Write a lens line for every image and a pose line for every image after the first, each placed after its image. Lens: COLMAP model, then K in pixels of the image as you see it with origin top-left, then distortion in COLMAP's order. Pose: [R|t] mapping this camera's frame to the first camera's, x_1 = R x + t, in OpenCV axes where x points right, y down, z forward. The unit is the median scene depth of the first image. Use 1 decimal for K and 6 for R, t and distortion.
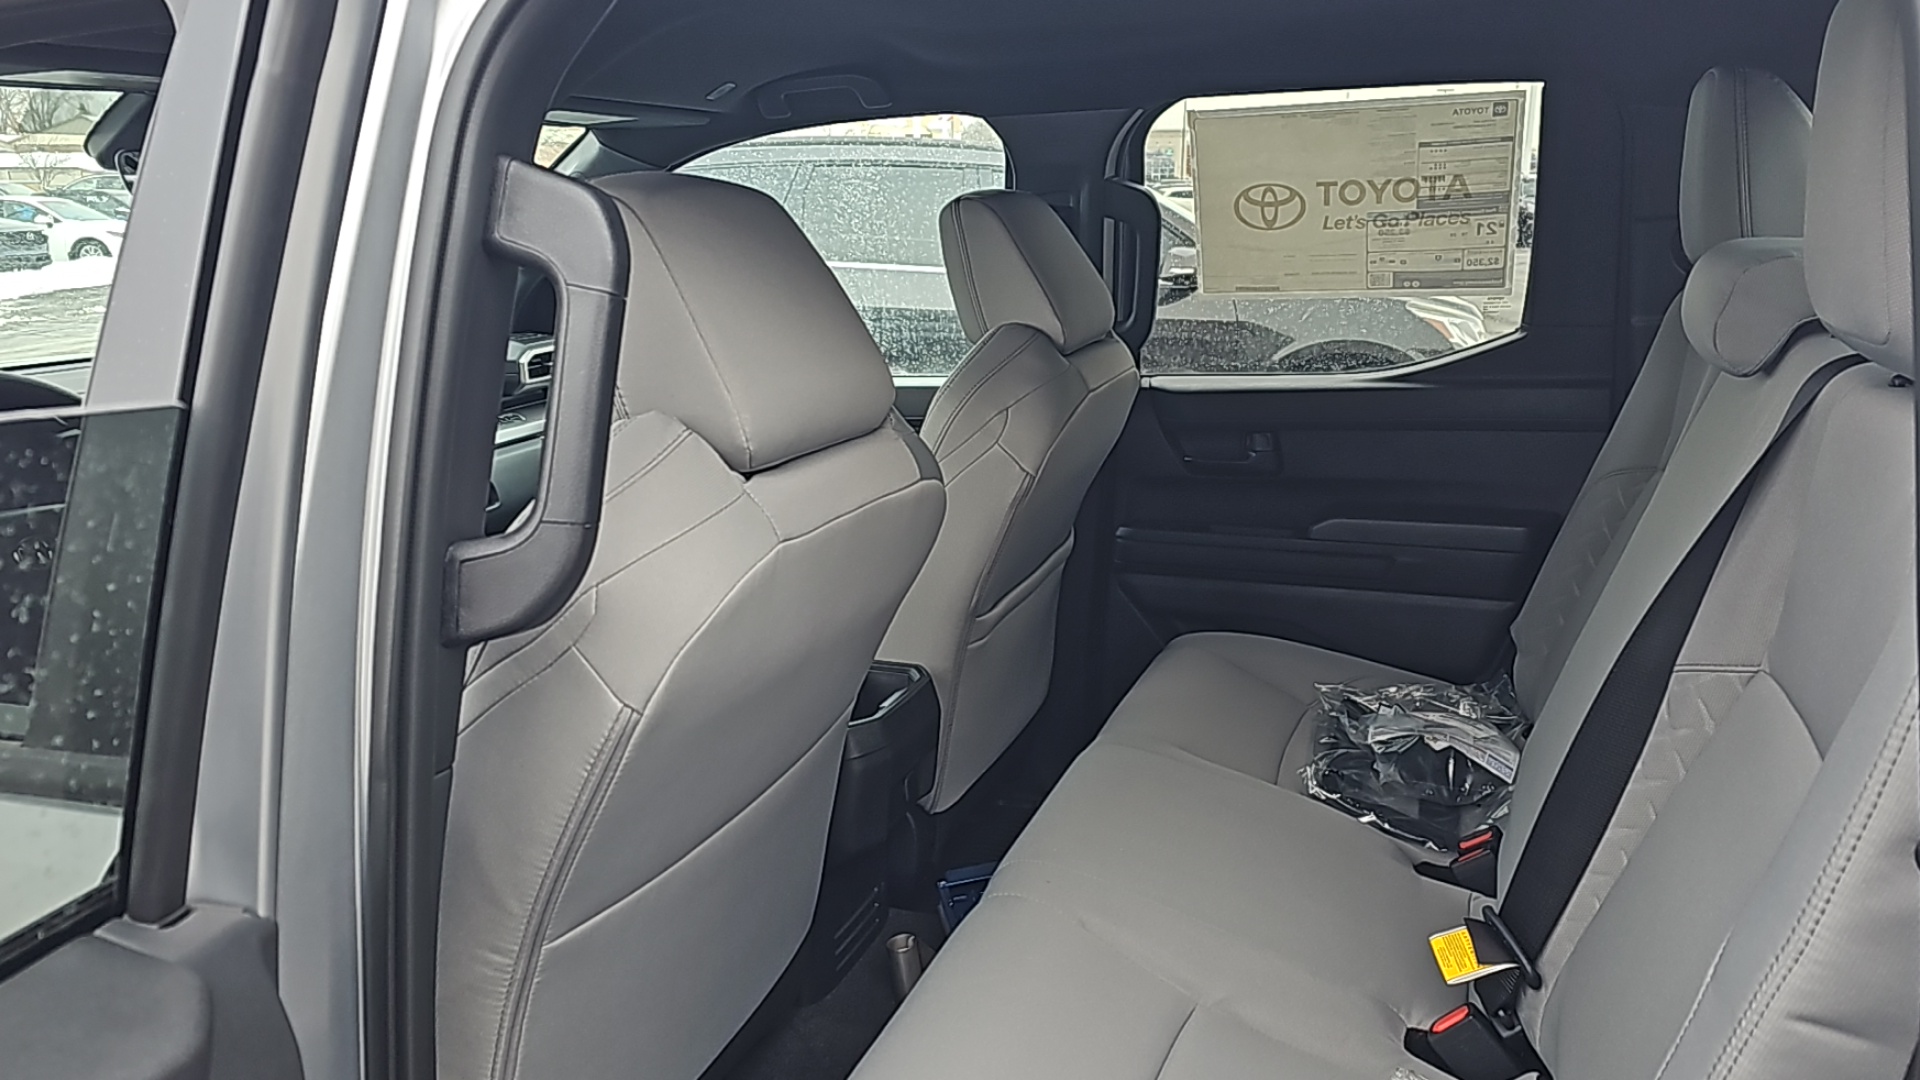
lens RADIAL K [[1388.4, 0, 961.6], [0, 1388.4, 550.3], [0, 0, 1]] dist [0.091069, -0.120574]
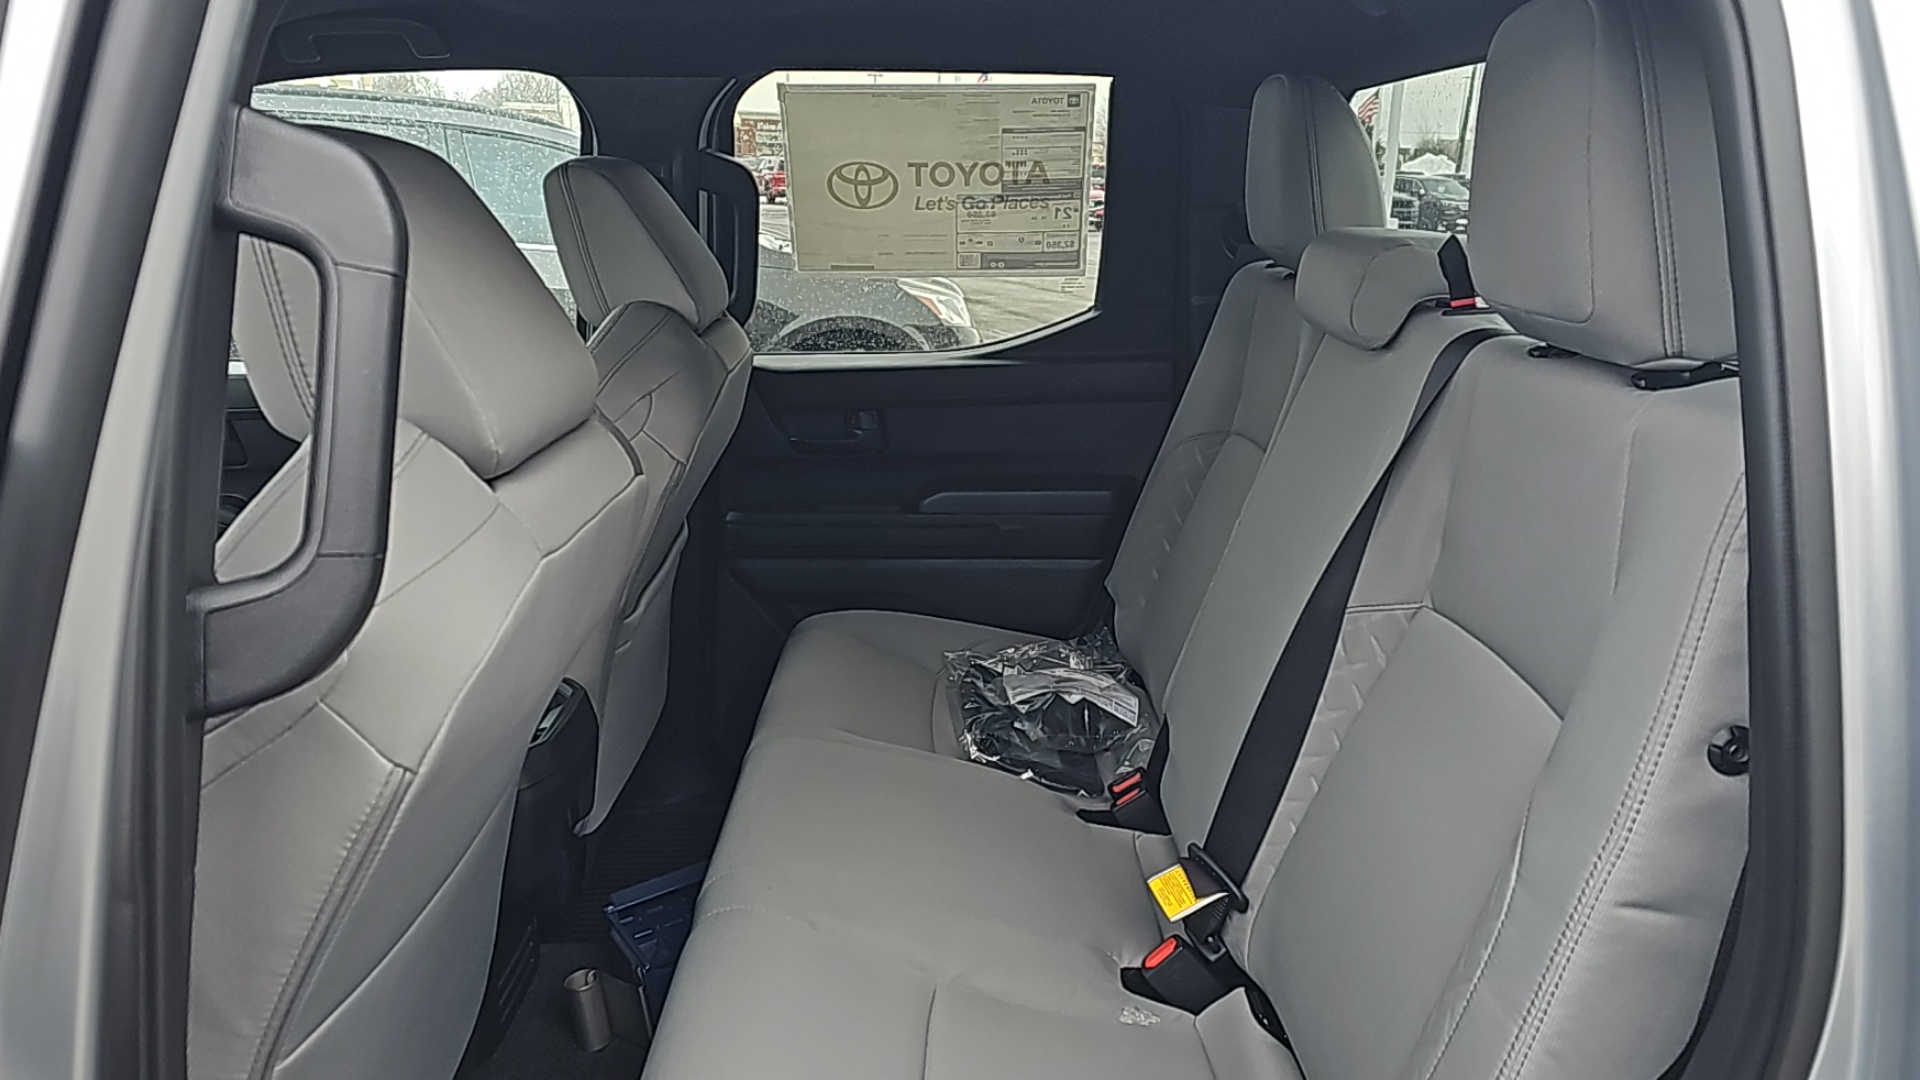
lens RADIAL K [[1388.4, 0, 961.6], [0, 1388.4, 550.3], [0, 0, 1]] dist [0.091069, -0.120574]
pose [[0.926249, -0.070598, 0.370242, -0.117923], [0.063880, 0.997495, 0.030392, -0.011117], [-0.371460, -0.004500, 0.928438, 0.046207]]
